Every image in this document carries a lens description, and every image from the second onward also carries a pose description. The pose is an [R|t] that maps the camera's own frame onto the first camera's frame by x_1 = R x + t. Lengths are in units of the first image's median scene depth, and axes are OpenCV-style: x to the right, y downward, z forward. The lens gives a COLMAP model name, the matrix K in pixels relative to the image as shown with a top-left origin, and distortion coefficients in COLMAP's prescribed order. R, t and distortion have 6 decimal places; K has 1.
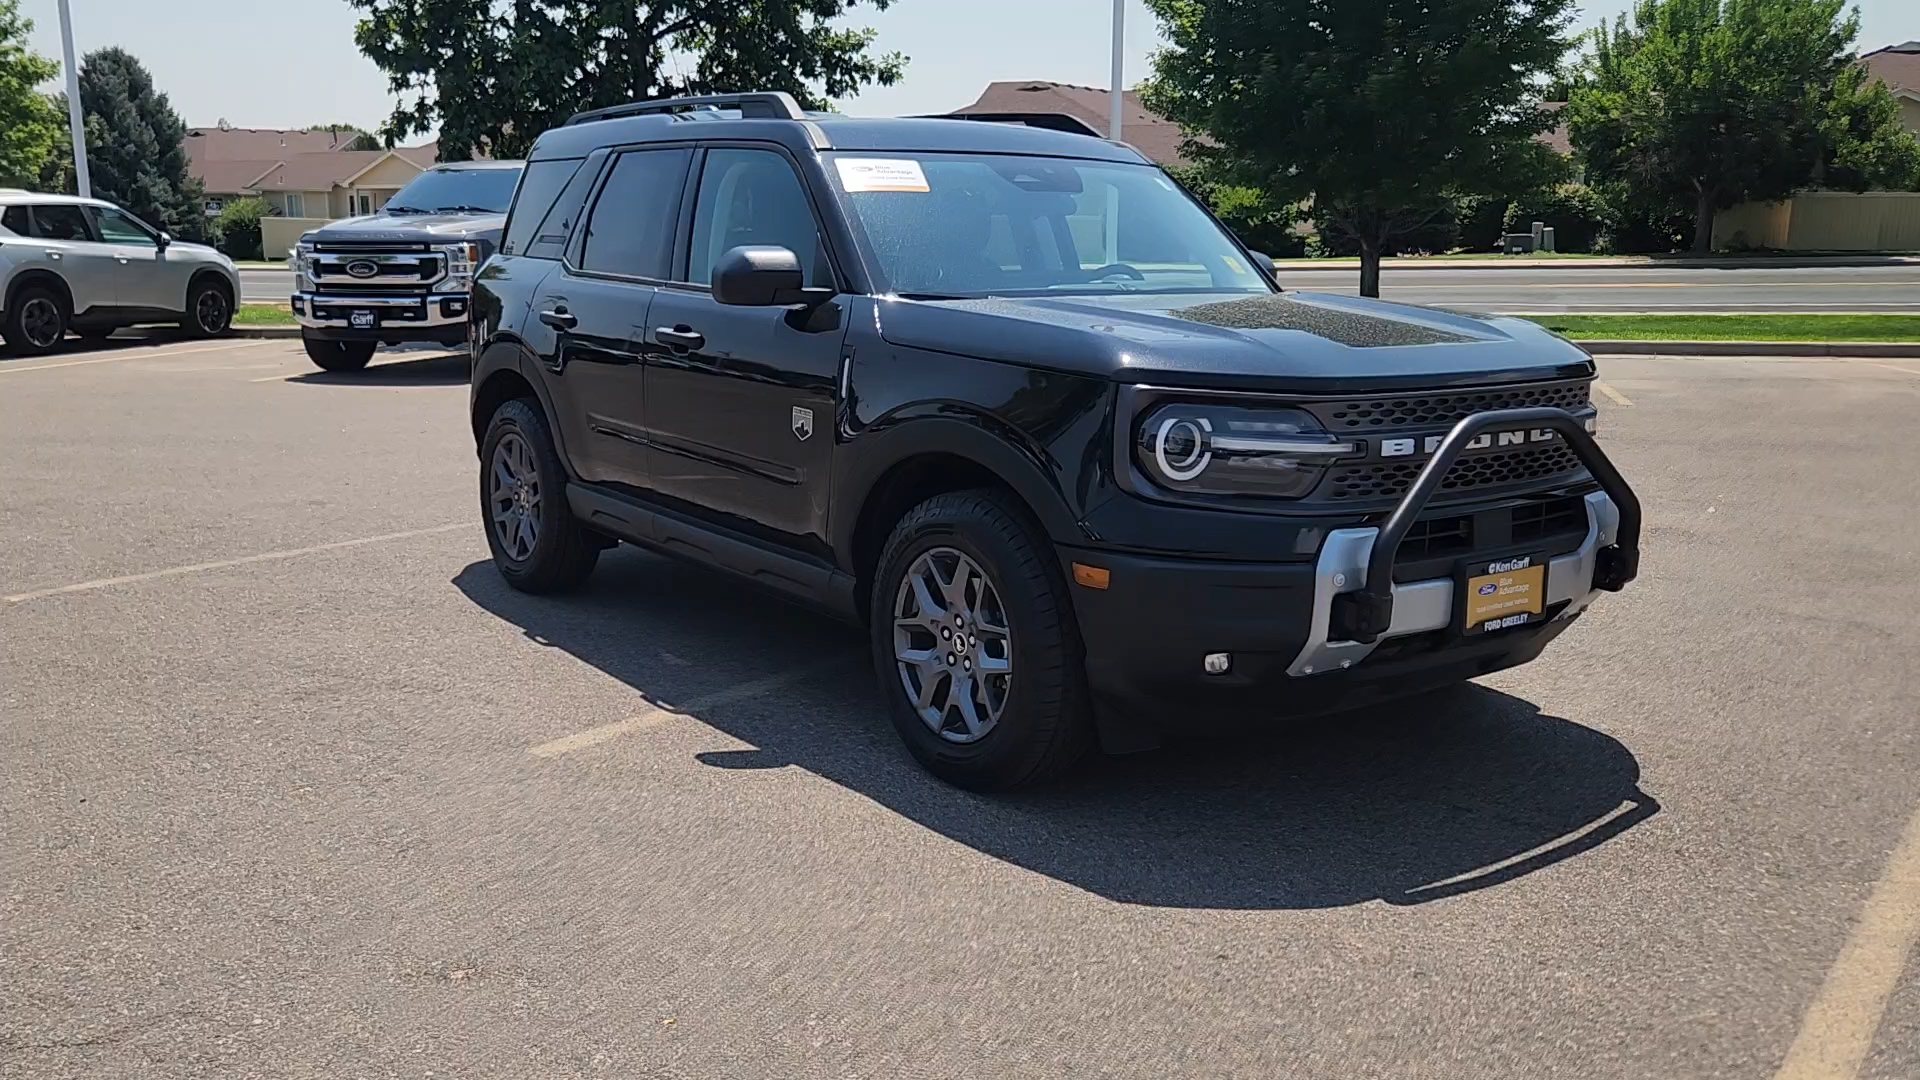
lens RADIAL K [[1612.0, 0, 960.0], [0, 1612.0, 540.0], [0, 0, 1]] dist [0.017846, -0.002261]
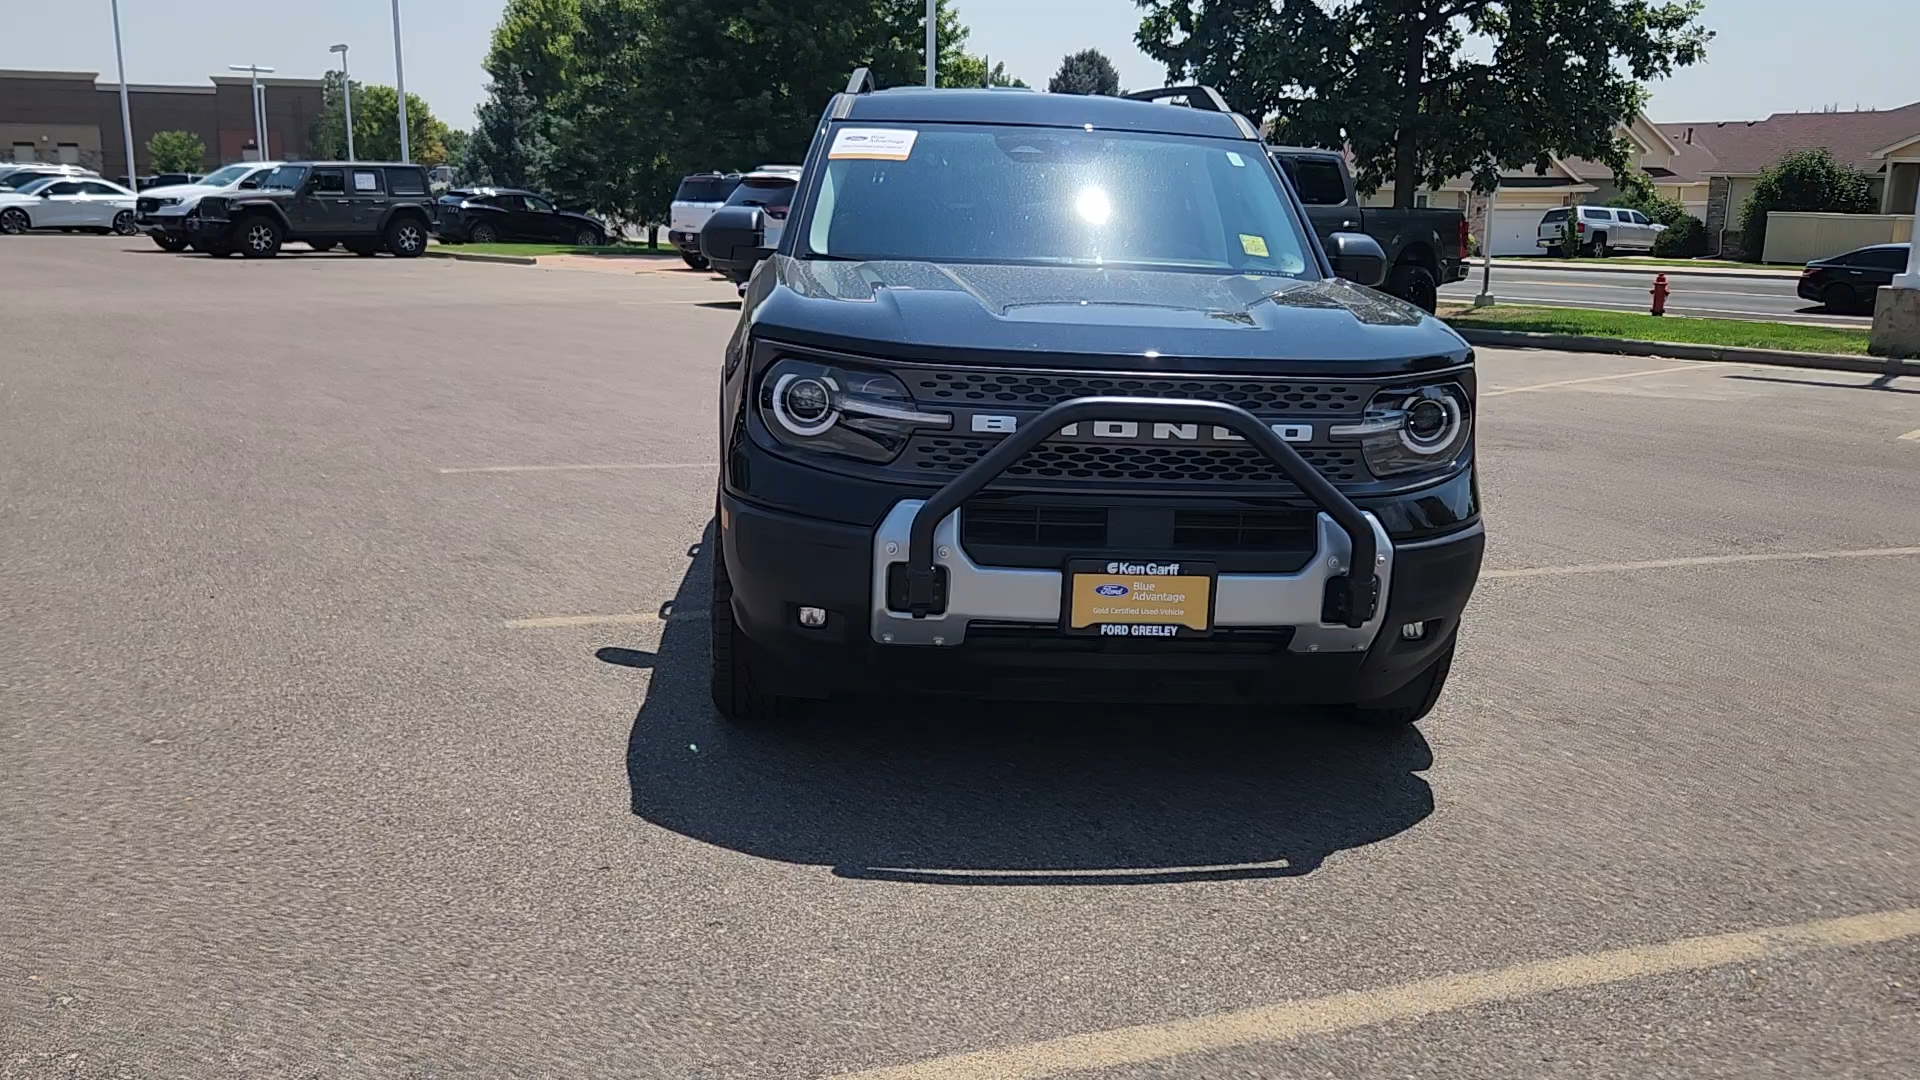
lens RADIAL K [[1622.4, 0, 960.8], [0, 1622.4, 534.2], [0, 0, 1]] dist [0.023206, -0.001510]
pose [[0.846641, 0.129202, -0.516242, 0.566112], [-0.129326, 0.990952, 0.035914, -0.018262], [0.516211, 0.036357, 0.855689, 0.123553]]
